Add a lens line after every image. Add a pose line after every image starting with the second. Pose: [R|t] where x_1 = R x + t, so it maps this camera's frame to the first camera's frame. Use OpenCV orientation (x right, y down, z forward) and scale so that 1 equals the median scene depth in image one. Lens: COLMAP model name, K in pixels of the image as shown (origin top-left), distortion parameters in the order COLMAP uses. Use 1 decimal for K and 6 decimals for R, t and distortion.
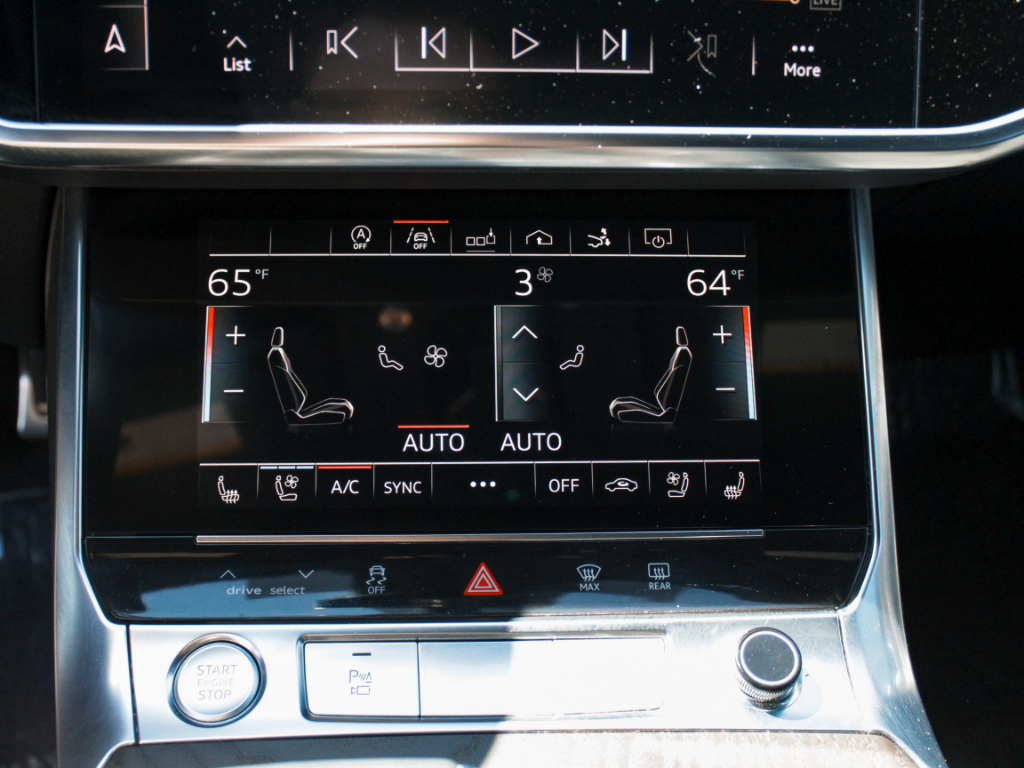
lens RADIAL K [[1244.8, 0, 512.0], [0, 1244.8, 384.0], [0, 0, 1]] dist [-0.113761, 0.100370]
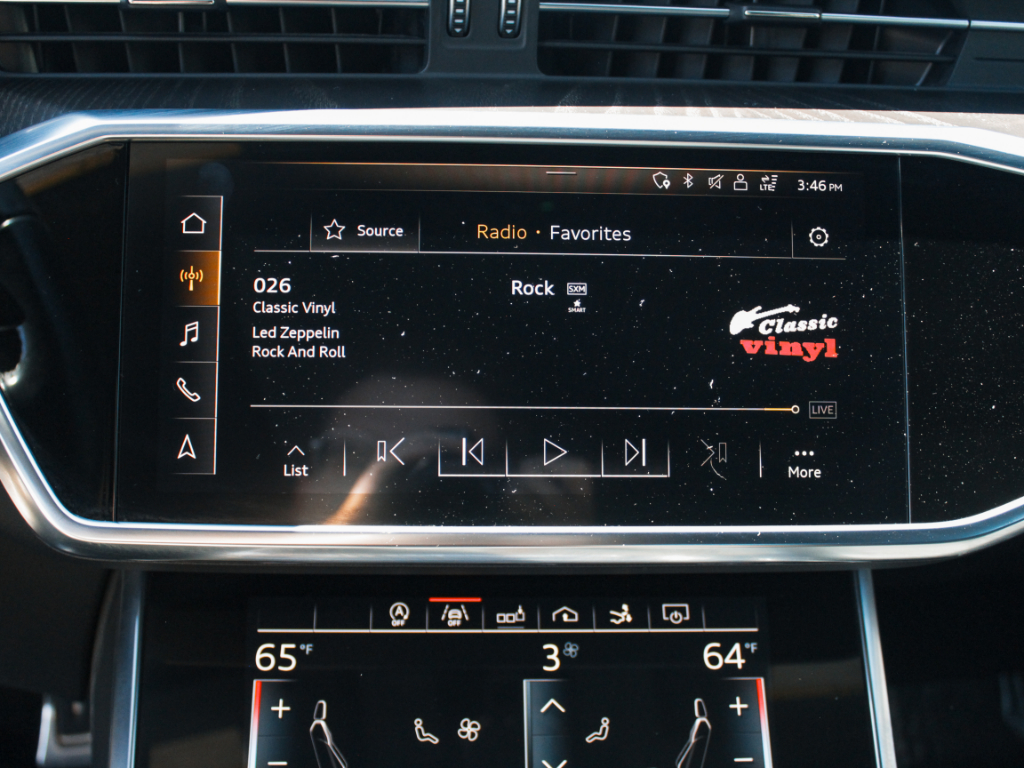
lens RADIAL K [[1244.8, 0, 512.0], [0, 1244.8, 384.0], [0, 0, 1]] dist [-0.113761, 0.100370]
pose [[0.999997, -0.001335, -0.001875, -0.023000], [0.000862, 0.972576, -0.232583, -0.065957], [0.002134, 0.232581, 0.972575, -0.093316]]
